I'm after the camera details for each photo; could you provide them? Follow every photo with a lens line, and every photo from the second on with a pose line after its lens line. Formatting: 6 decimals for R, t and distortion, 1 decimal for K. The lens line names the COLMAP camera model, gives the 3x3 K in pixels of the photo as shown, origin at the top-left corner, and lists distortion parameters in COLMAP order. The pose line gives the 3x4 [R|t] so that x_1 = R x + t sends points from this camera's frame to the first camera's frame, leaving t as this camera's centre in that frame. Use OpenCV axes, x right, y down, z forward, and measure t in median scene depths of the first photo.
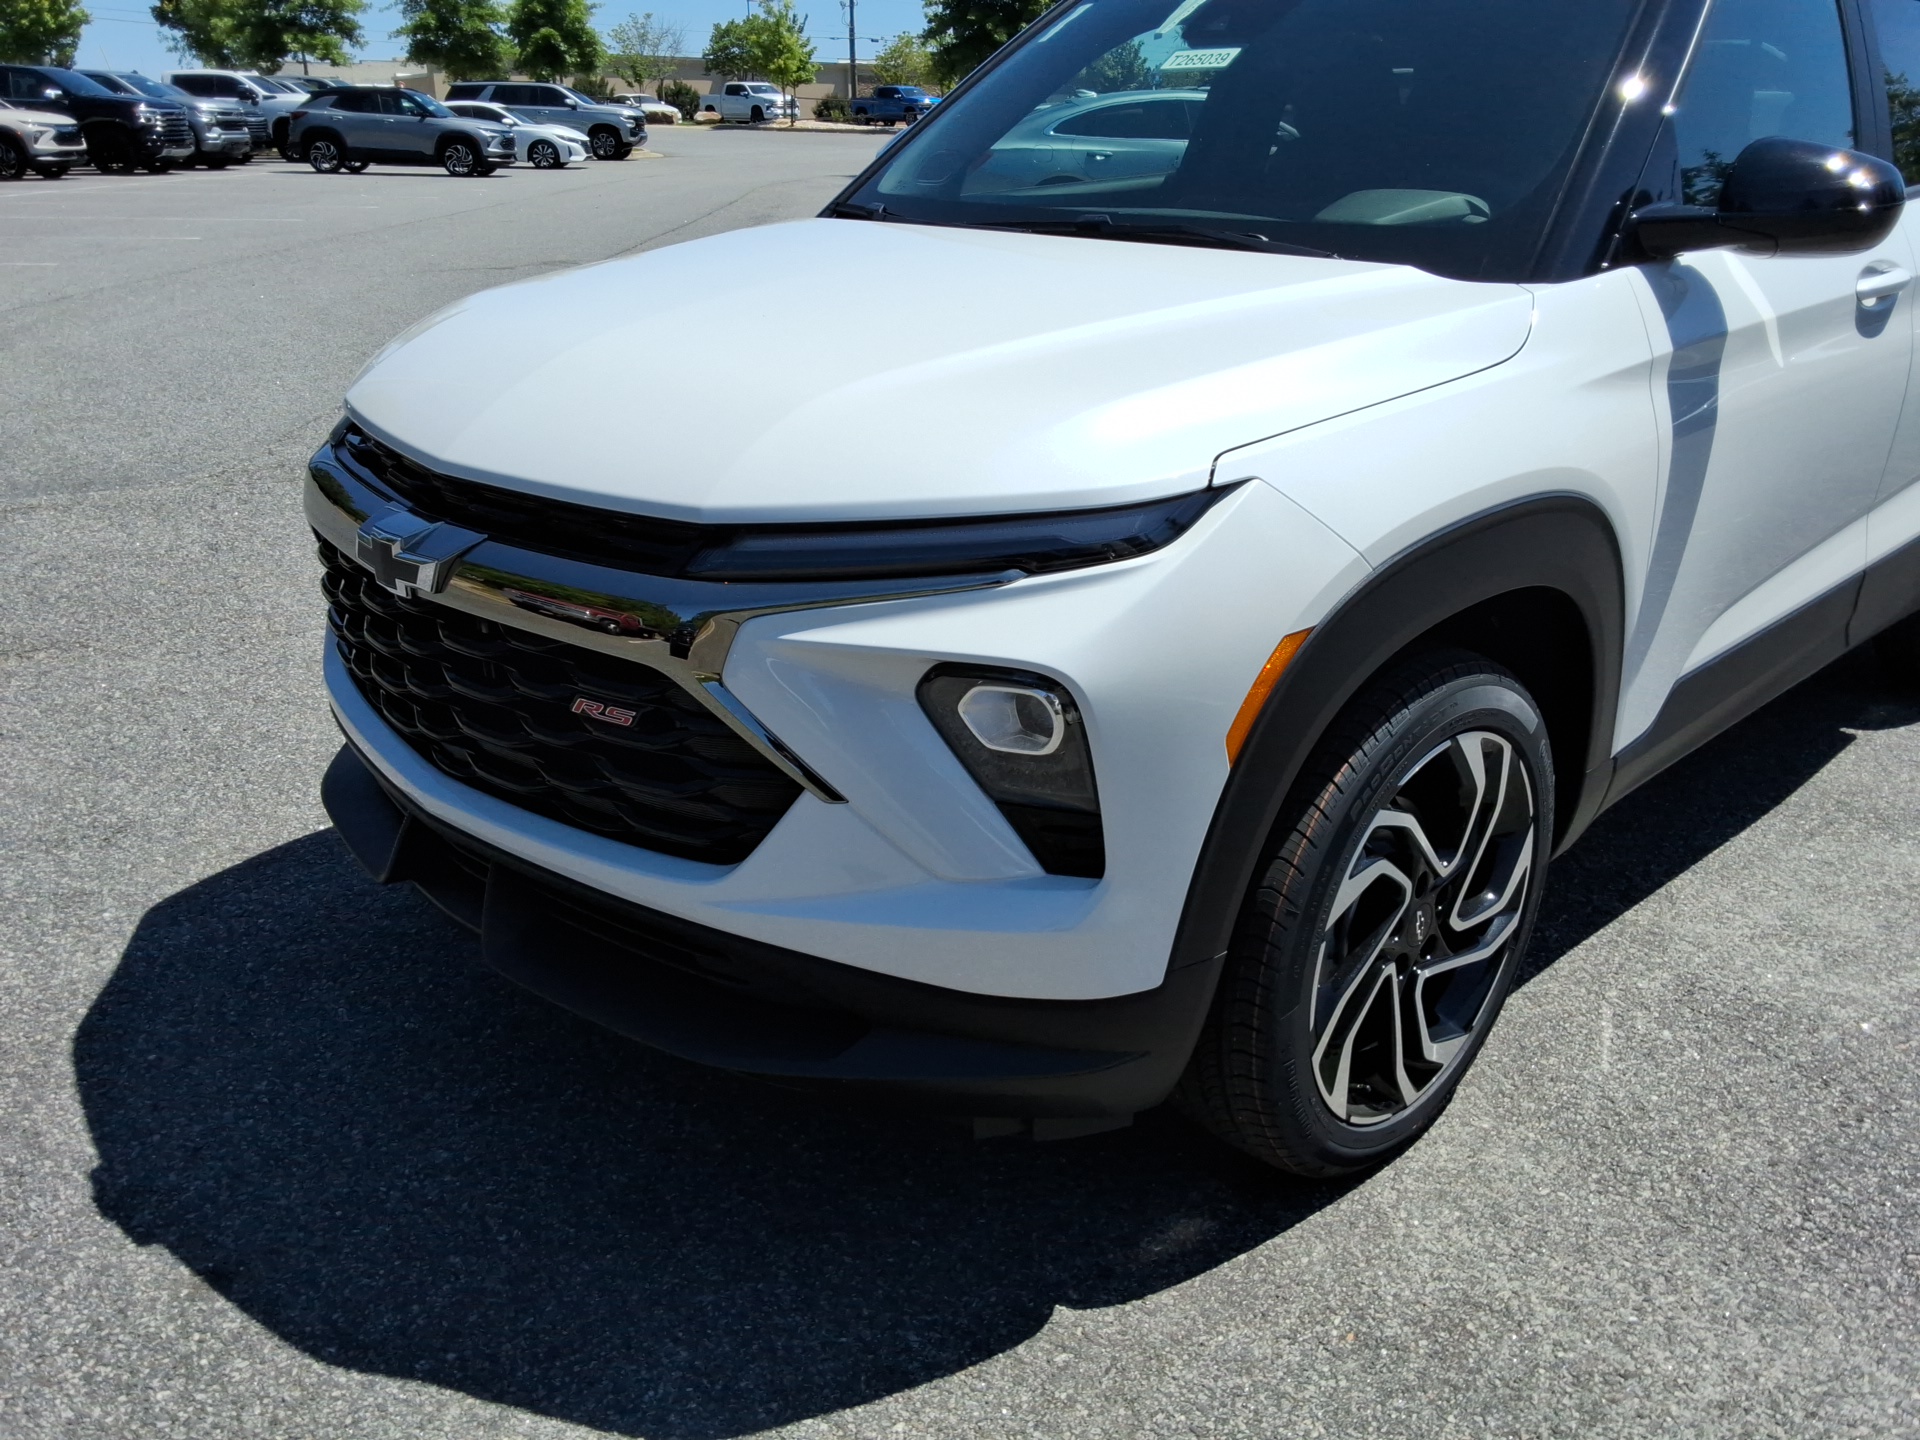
lens RADIAL K [[1543.6, 0, 974.7], [0, 1543.6, 700.6], [0, 0, 1]] dist [0.087839, -0.126497]
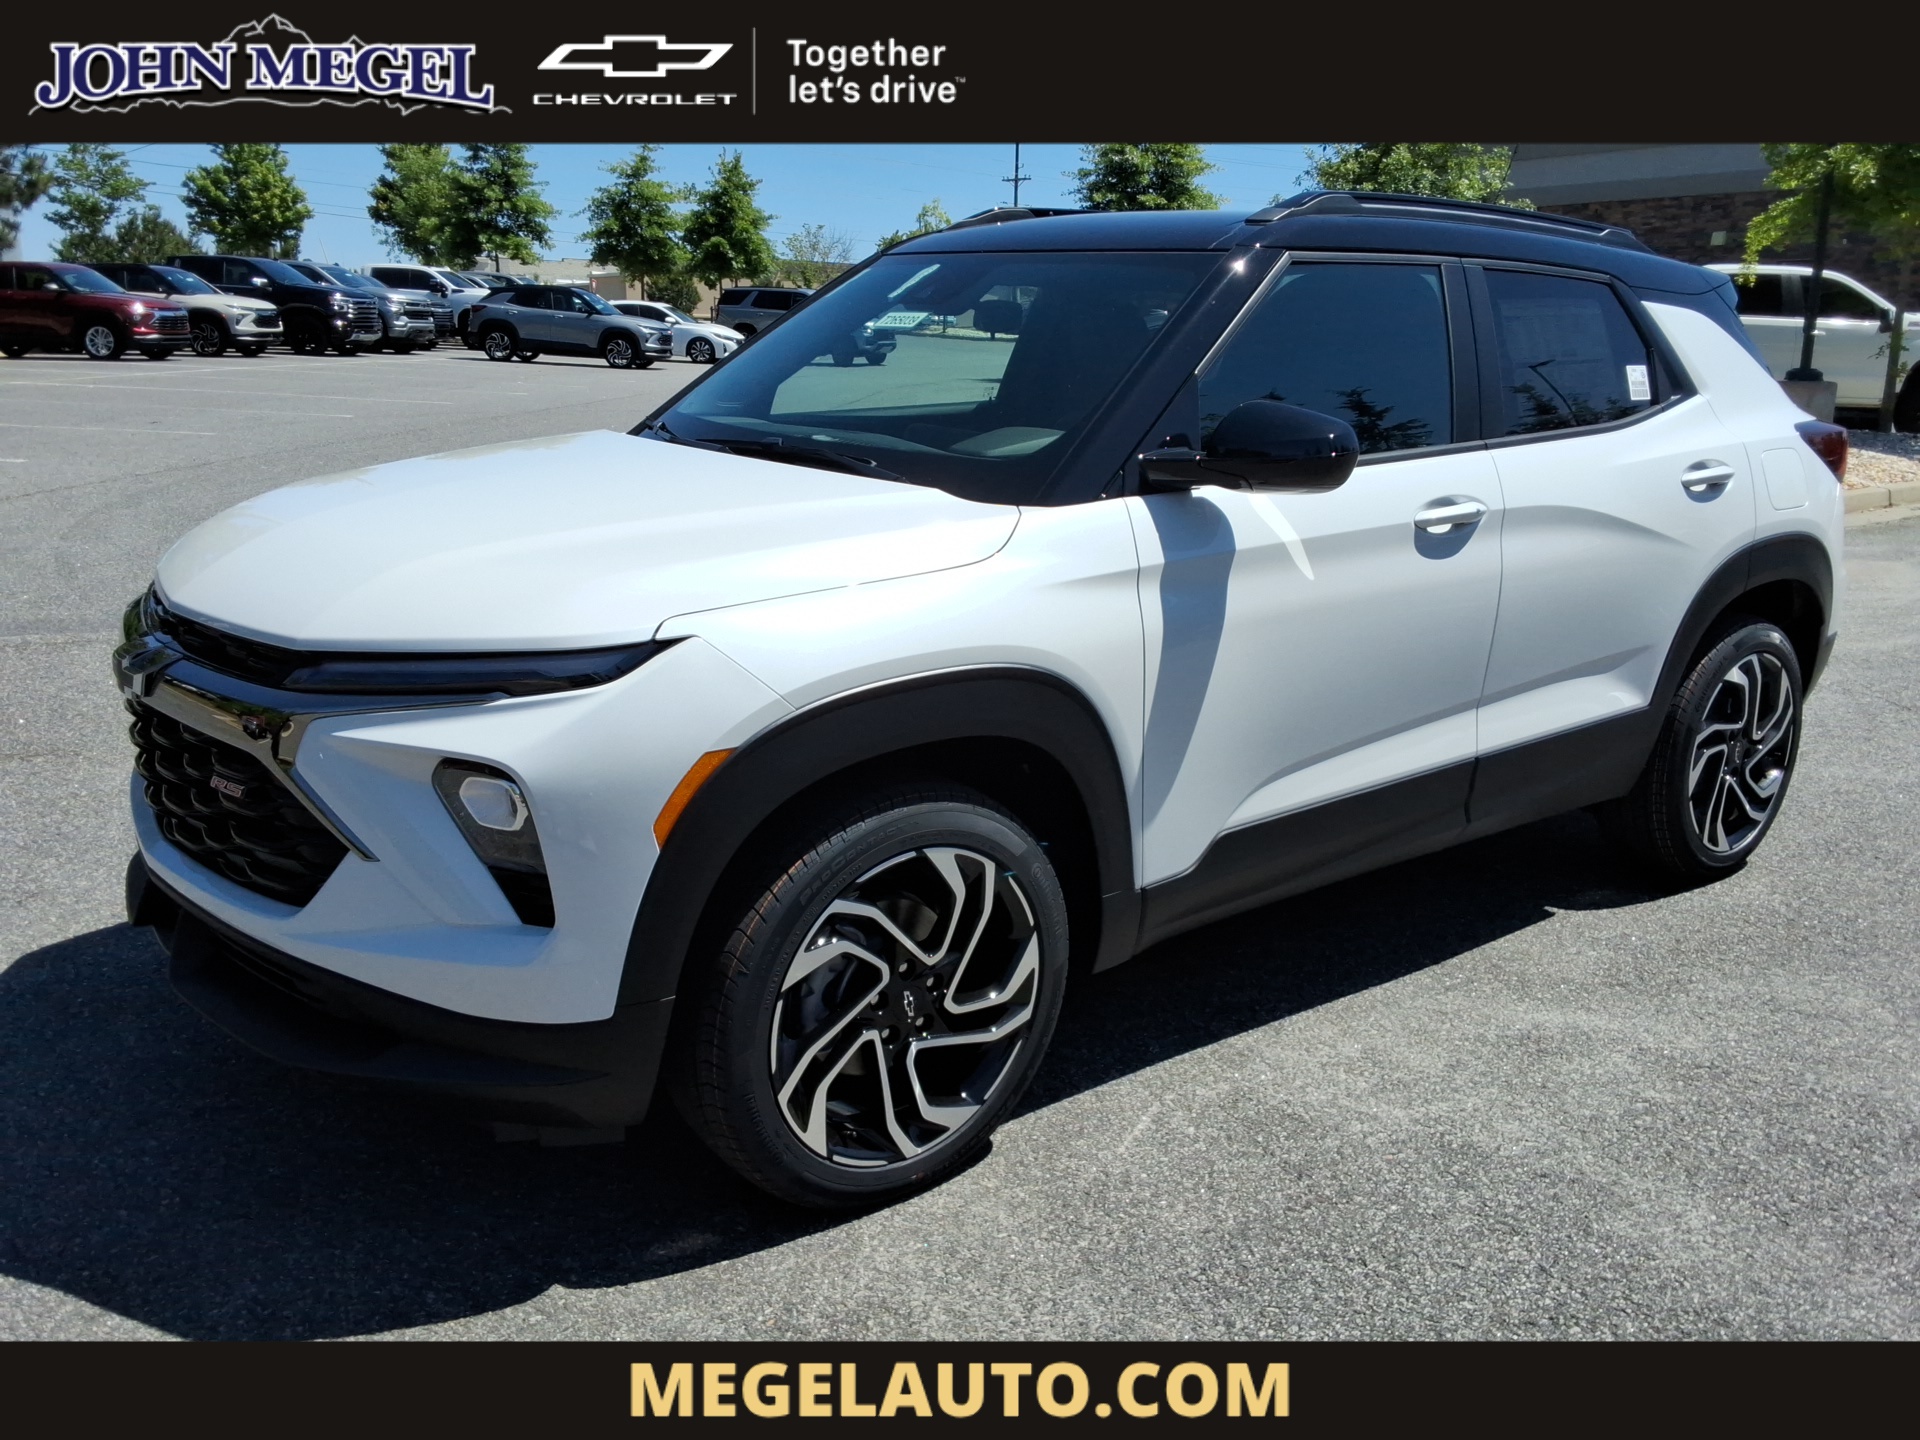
lens RADIAL K [[1536.8, 0, 980.3], [0, 1536.8, 708.8], [0, 0, 1]] dist [0.122567, -0.189326]
pose [[0.994768, 0.049627, -0.089297, 0.174061], [-0.059410, 0.992104, -0.110458, 0.017018], [0.083110, 0.115185, 0.989861, -0.097732]]
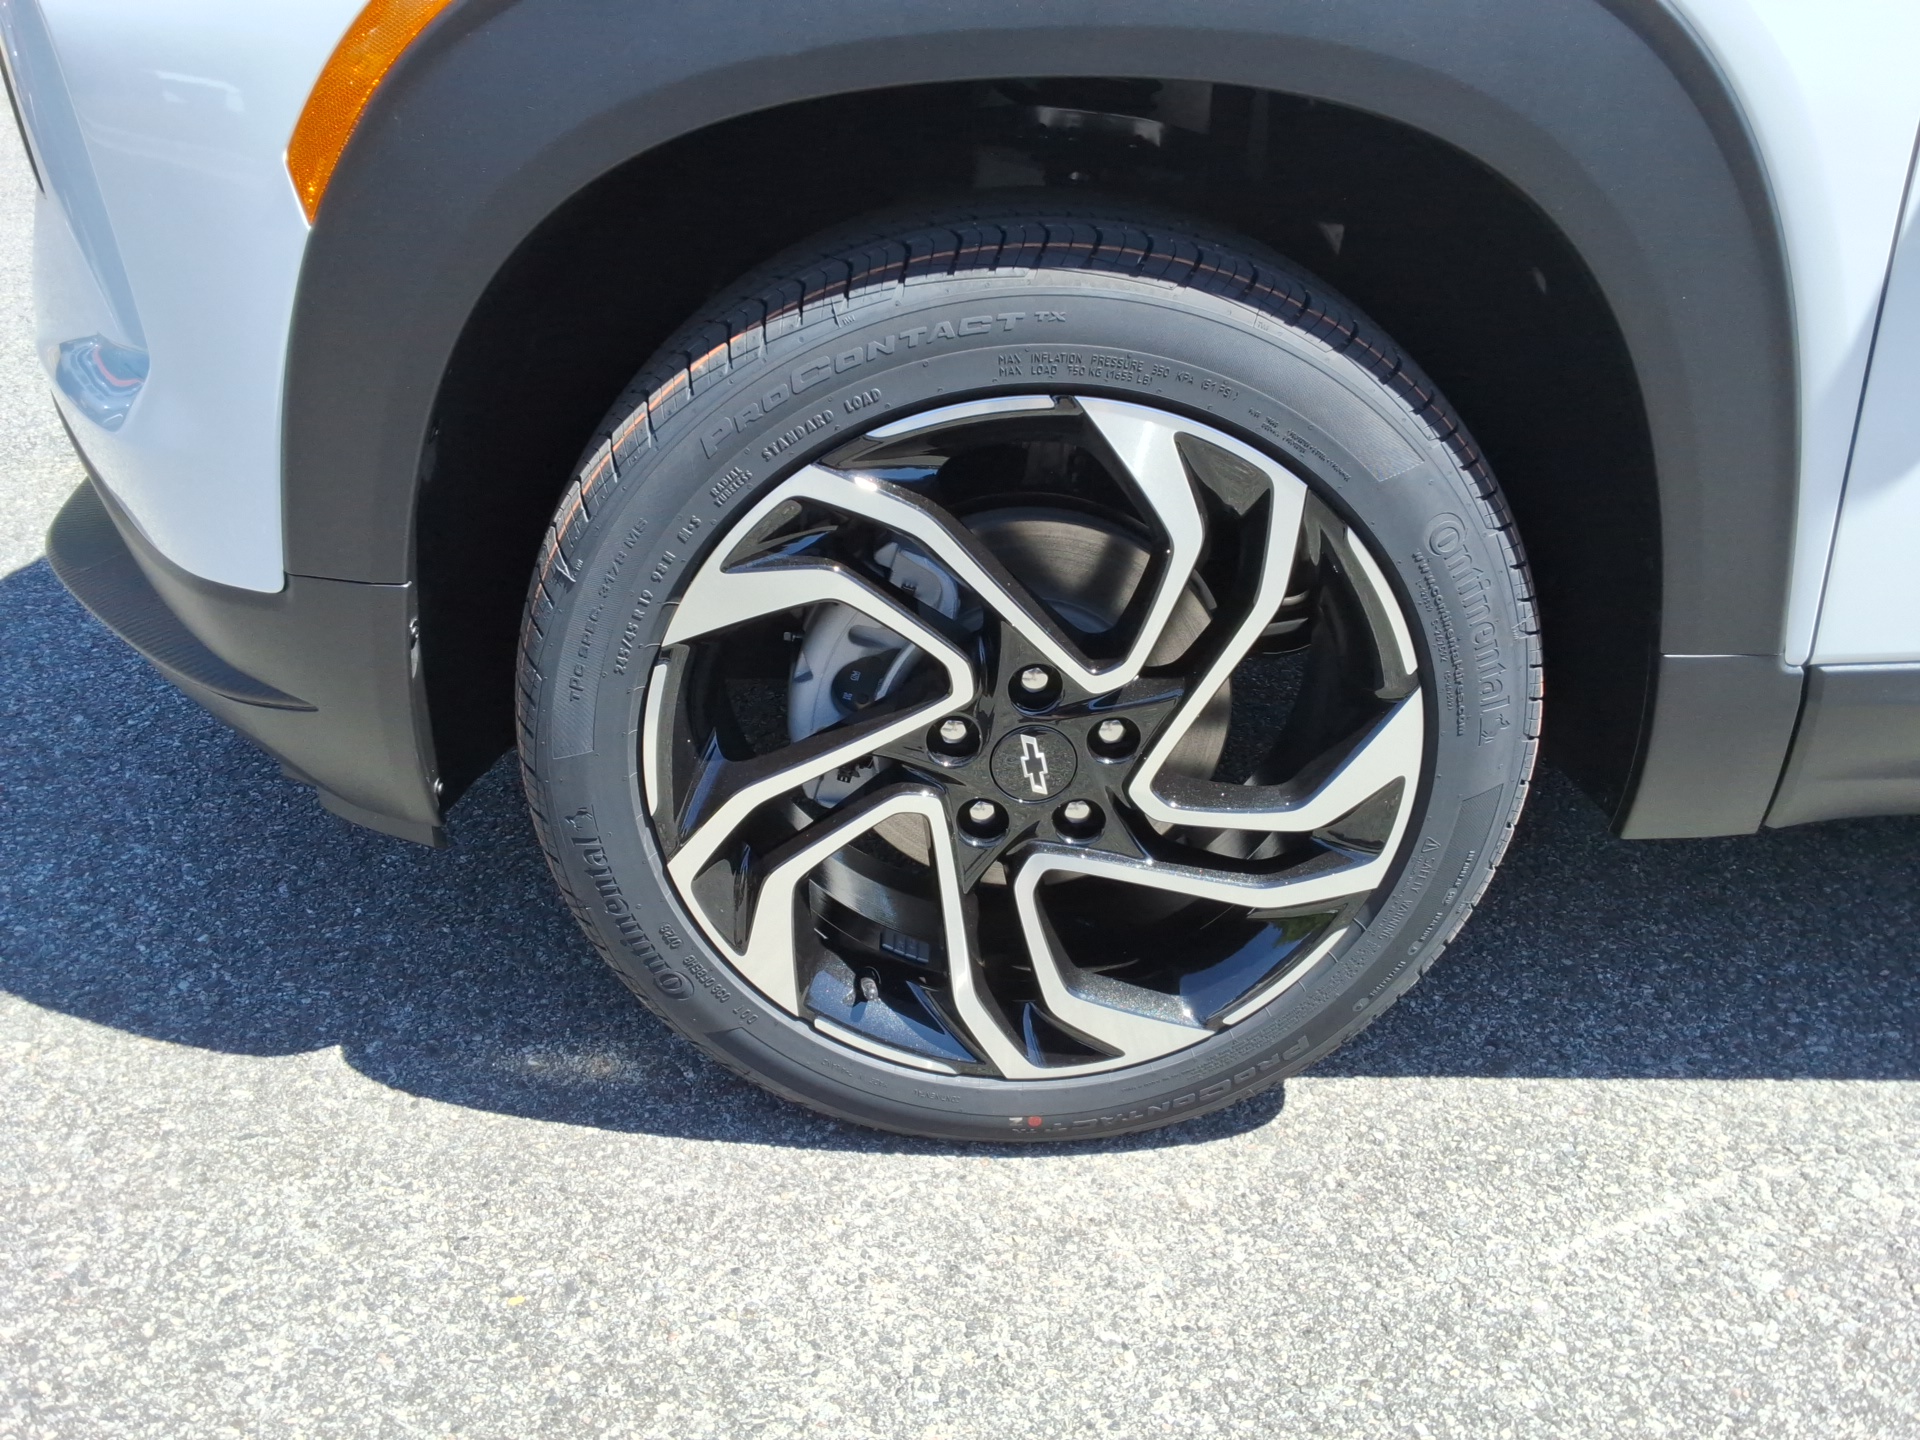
lens RADIAL K [[1536.8, 0, 980.3], [0, 1536.8, 708.8], [0, 0, 1]] dist [0.122567, -0.189326]
pose [[0.736536, 0.325895, -0.592712, 0.228994], [-0.268152, 0.945159, 0.186464, 0.012605], [0.620975, 0.021599, 0.783533, 0.225086]]
